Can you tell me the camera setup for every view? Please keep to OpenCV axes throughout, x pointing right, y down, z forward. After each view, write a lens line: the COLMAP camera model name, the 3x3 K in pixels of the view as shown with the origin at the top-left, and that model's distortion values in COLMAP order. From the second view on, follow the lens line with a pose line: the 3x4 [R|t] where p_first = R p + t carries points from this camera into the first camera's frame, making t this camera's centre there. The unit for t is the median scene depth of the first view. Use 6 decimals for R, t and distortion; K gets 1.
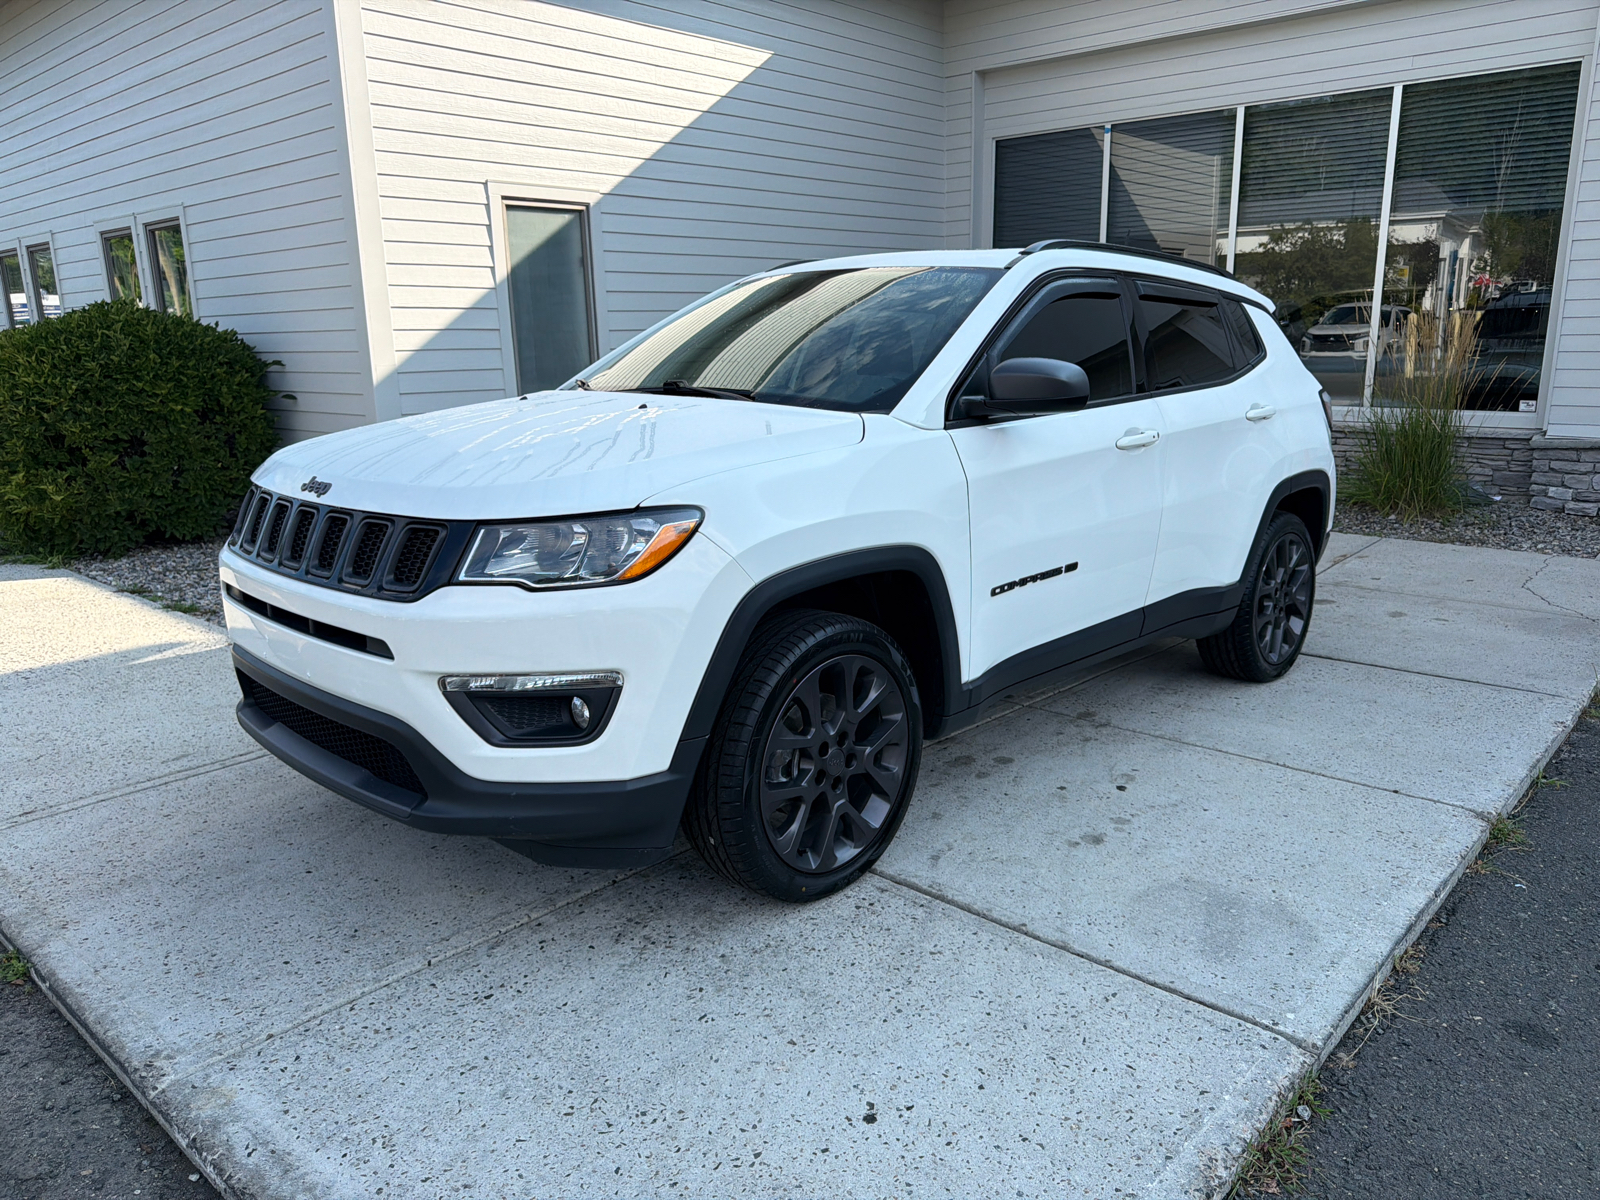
lens RADIAL K [[1142.1, 0, 802.2], [0, 1142.1, 590.3], [0, 0, 1]] dist [0.012284, -0.017653]
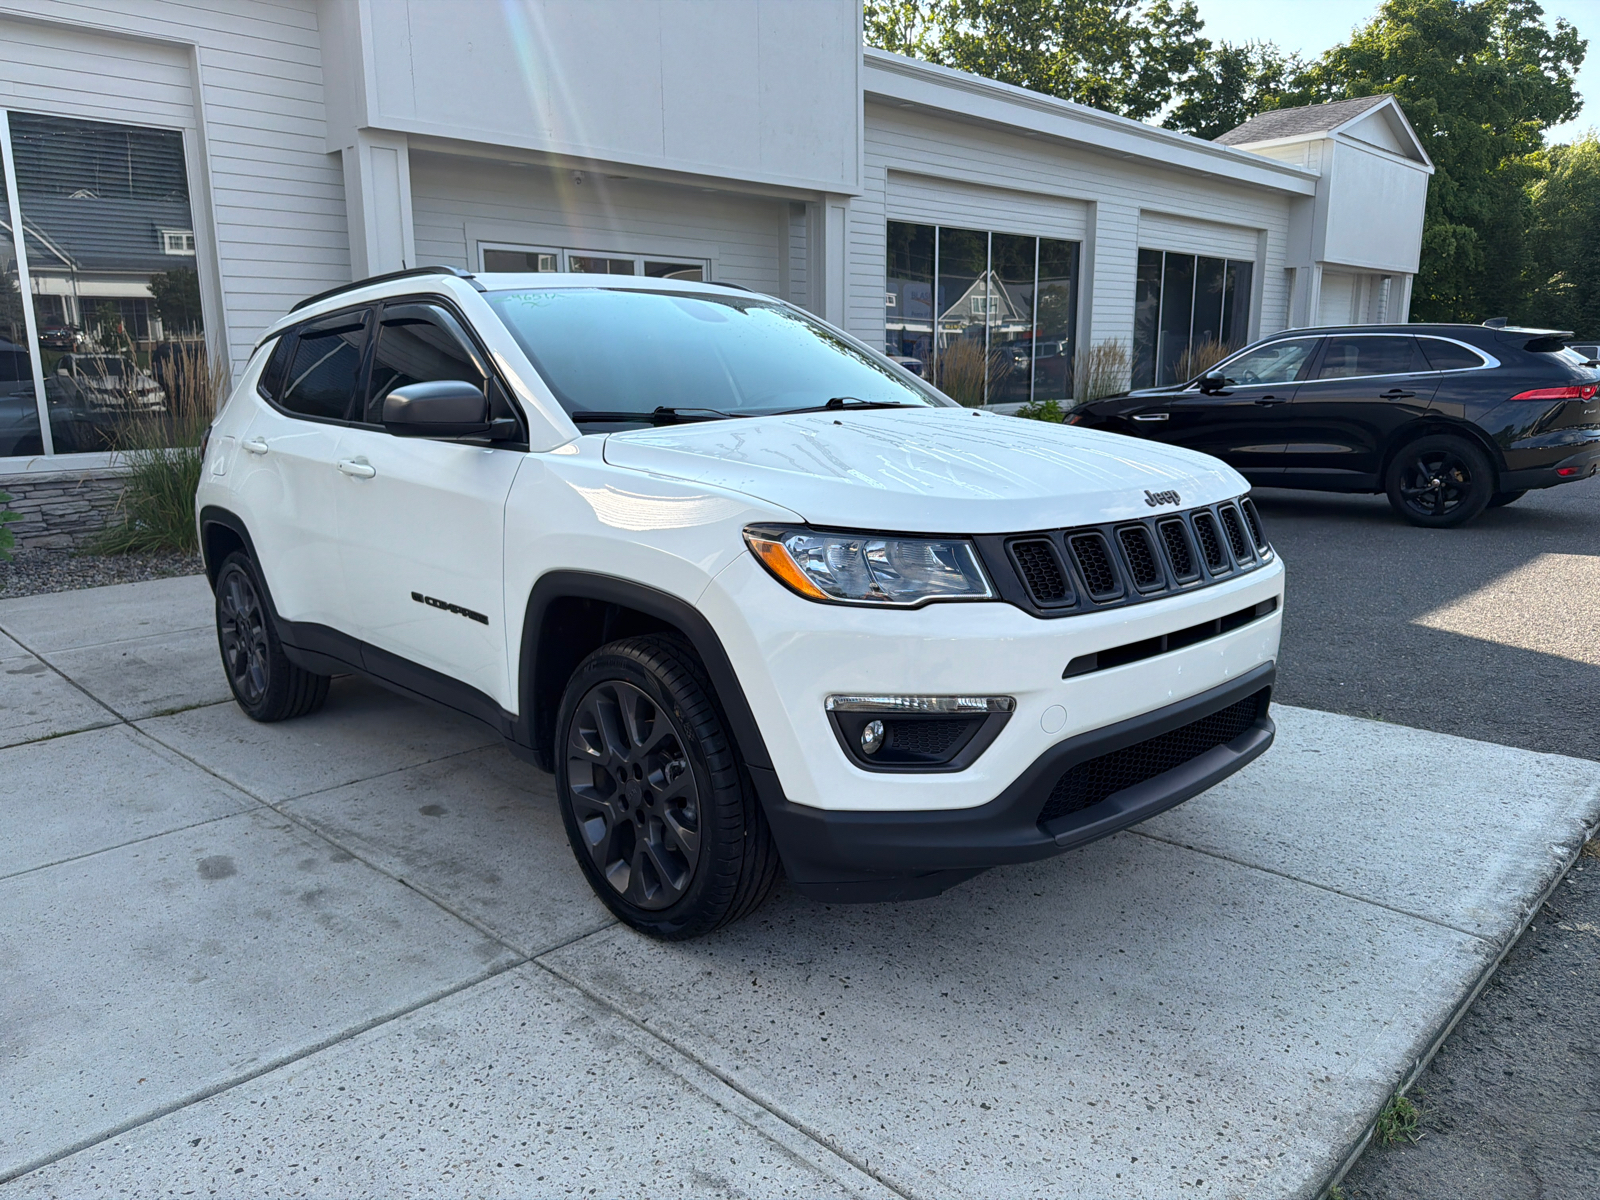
lens RADIAL K [[1142.1, 0, 804.6], [0, 1142.1, 588.8], [0, 0, 1]] dist [0.012284, -0.017653]
pose [[0.051483, -0.183560, 0.981659, -1.162996], [0.231309, 0.958425, 0.167084, -0.205674], [-0.971517, 0.218465, 0.091802, 1.017560]]
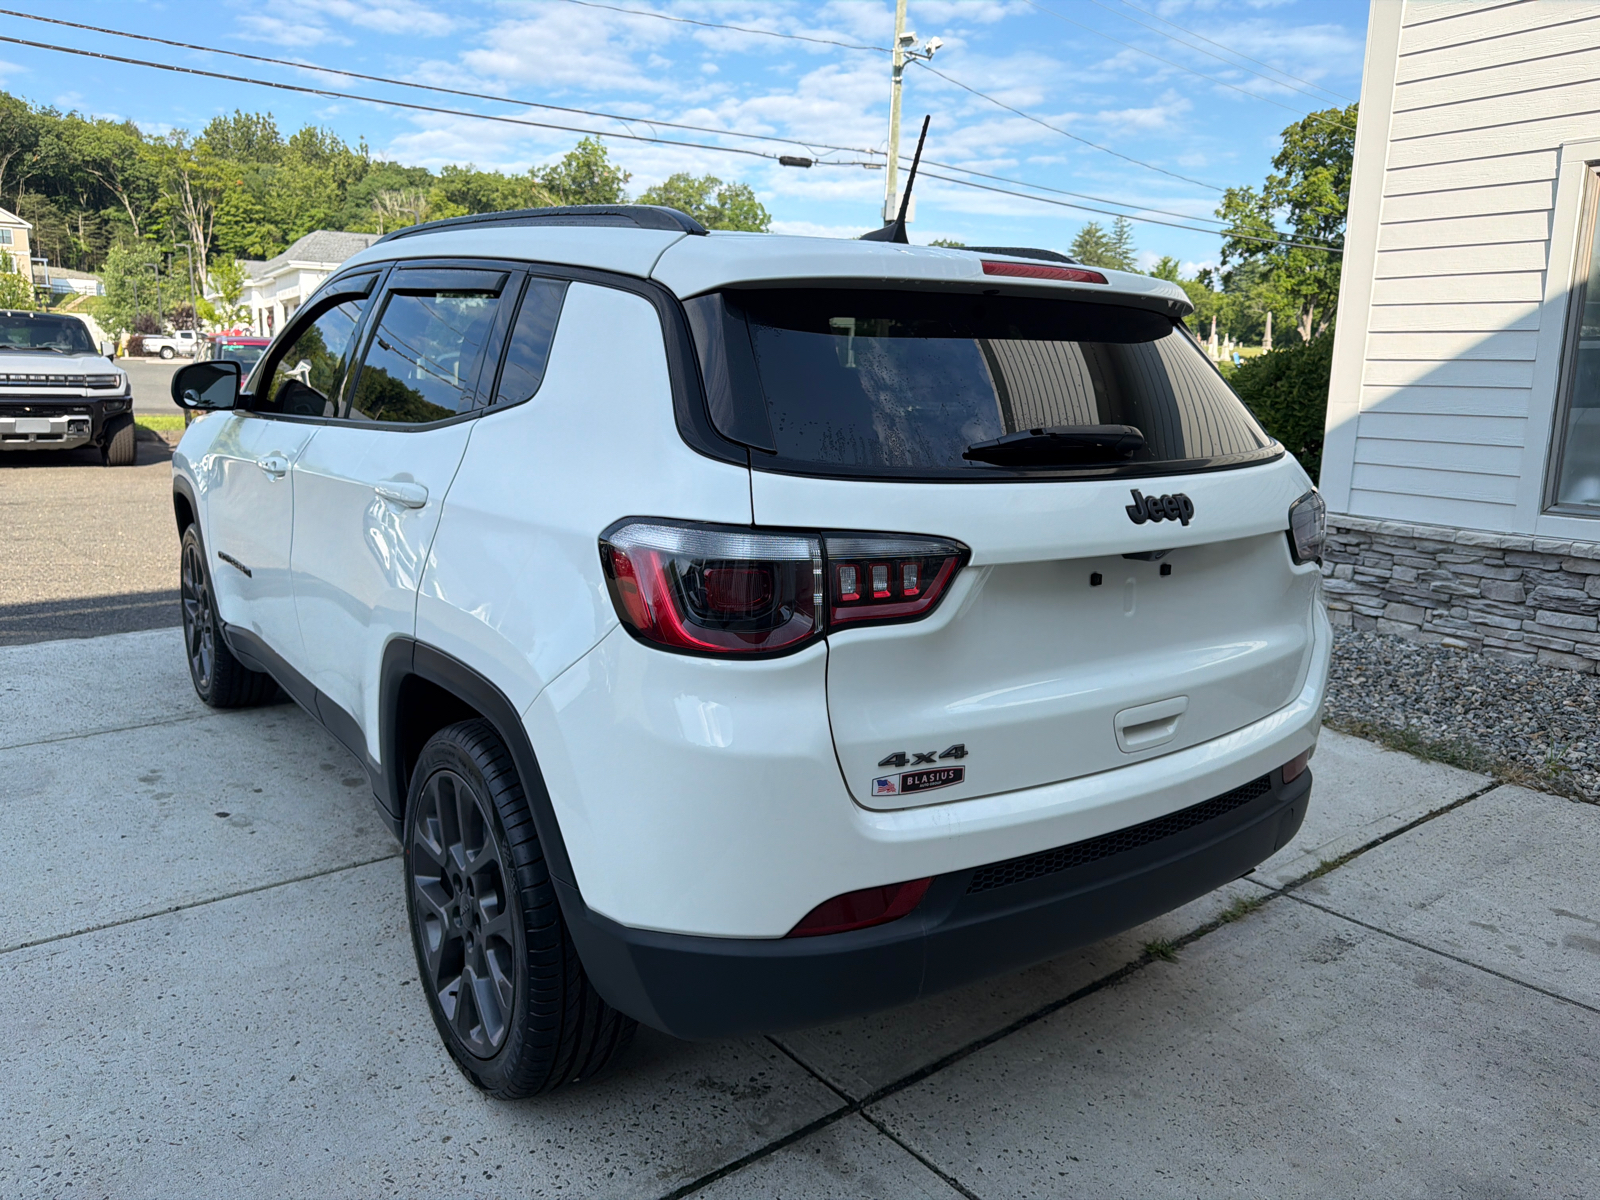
lens RADIAL K [[1142.1, 0, 798.0], [0, 1142.1, 601.6], [0, 0, 1]] dist [0.012284, -0.017653]
pose [[-0.166827, 0.206562, -0.964106, 1.205614], [-0.236250, 0.940951, 0.242482, -0.377730], [0.957264, 0.268223, -0.108176, 1.684594]]
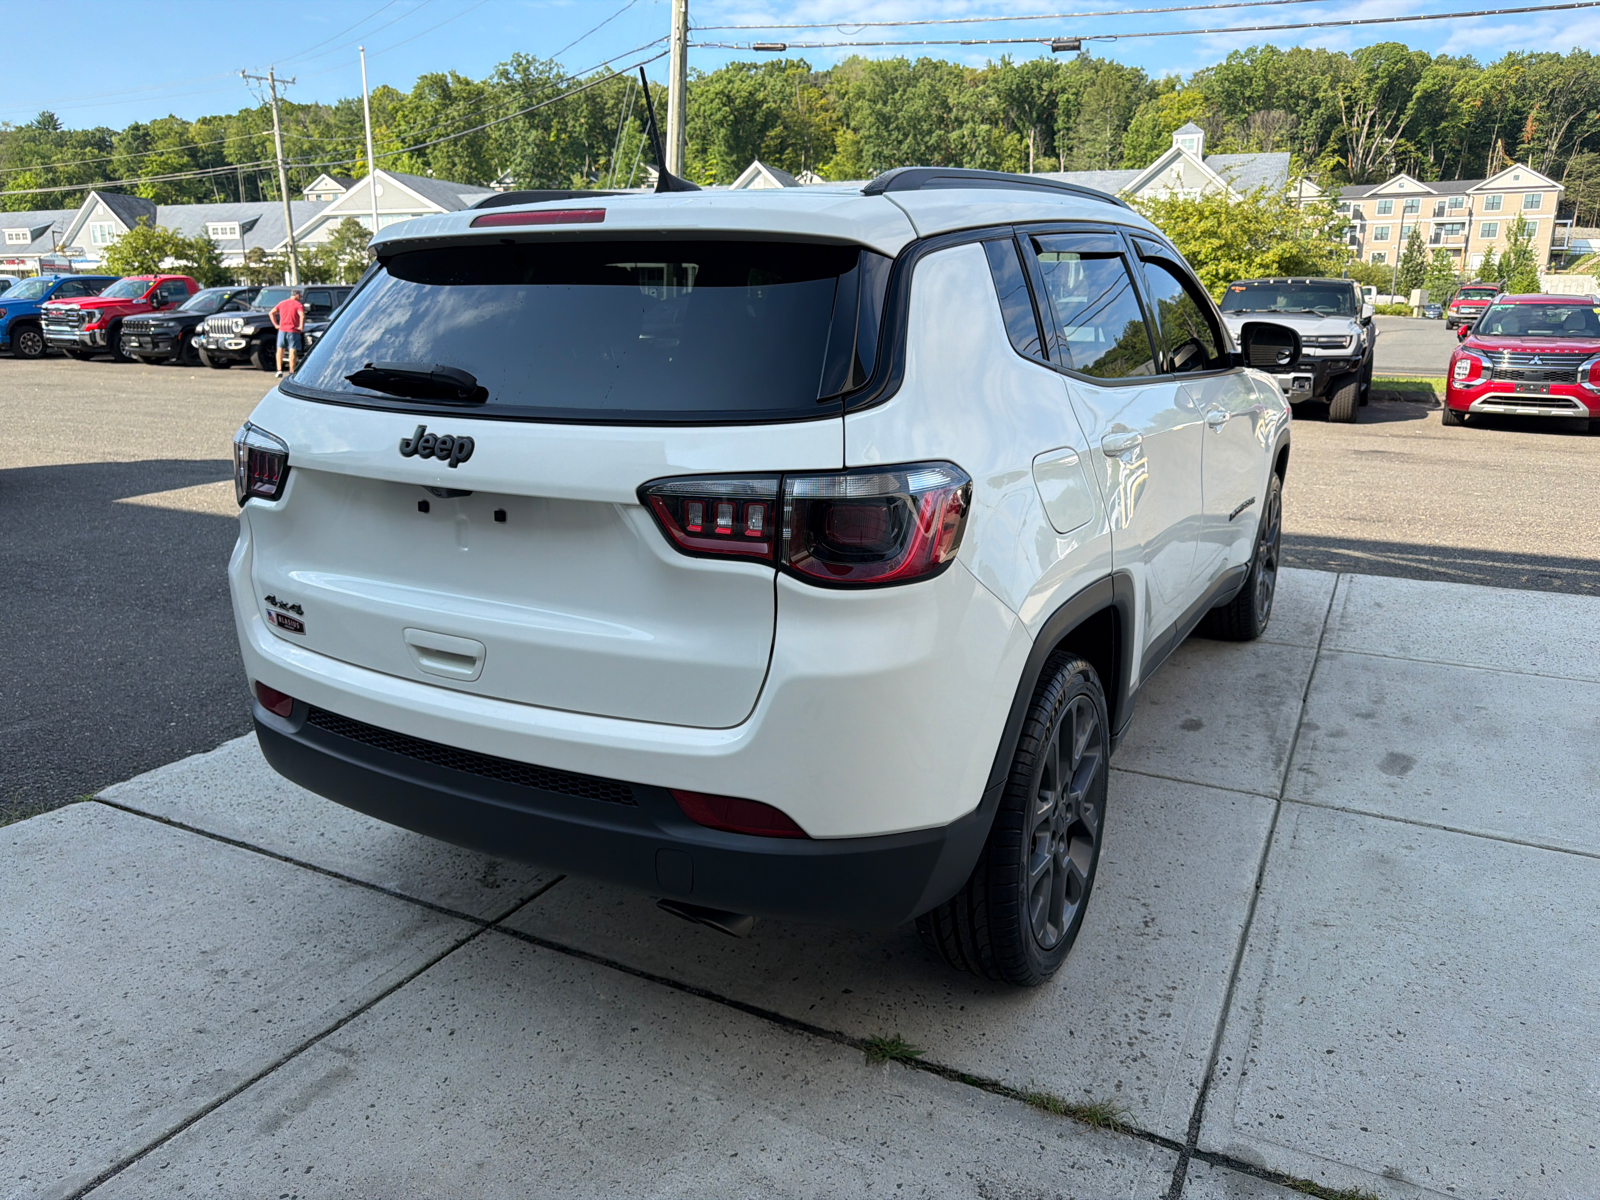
lens RADIAL K [[1142.1, 0, 803.1], [0, 1142.1, 608.4], [0, 0, 1]] dist [0.012284, -0.017653]
pose [[-0.968843, 0.069809, -0.237634, 0.554525], [-0.047672, 0.888955, 0.455507, -0.536392], [0.243045, 0.452643, -0.857930, 2.402817]]
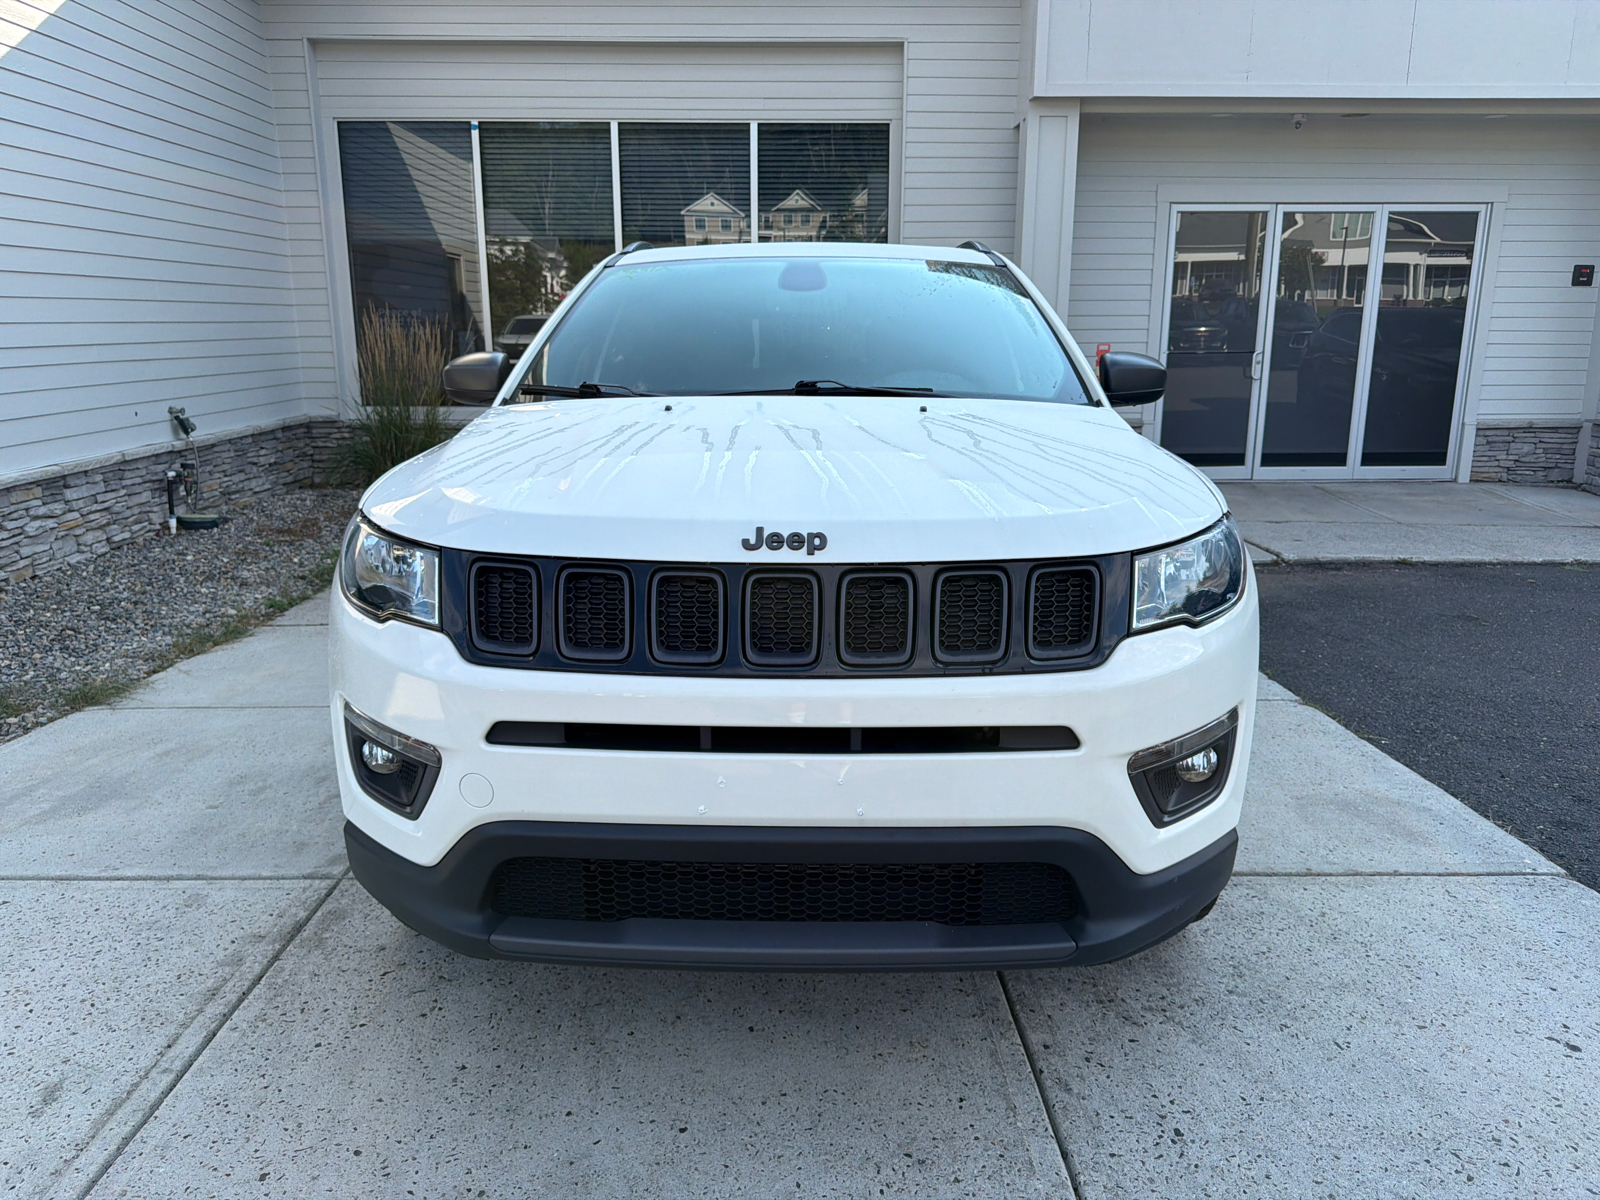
lens RADIAL K [[1142.1, 0, 798.6], [0, 1142.1, 593.1], [0, 0, 1]] dist [0.012284, -0.017653]
pose [[0.736114, -0.137388, 0.662767, -0.721225], [0.142058, 0.988733, 0.047181, -0.074835], [-0.661782, 0.059421, 0.747338, 0.414366]]
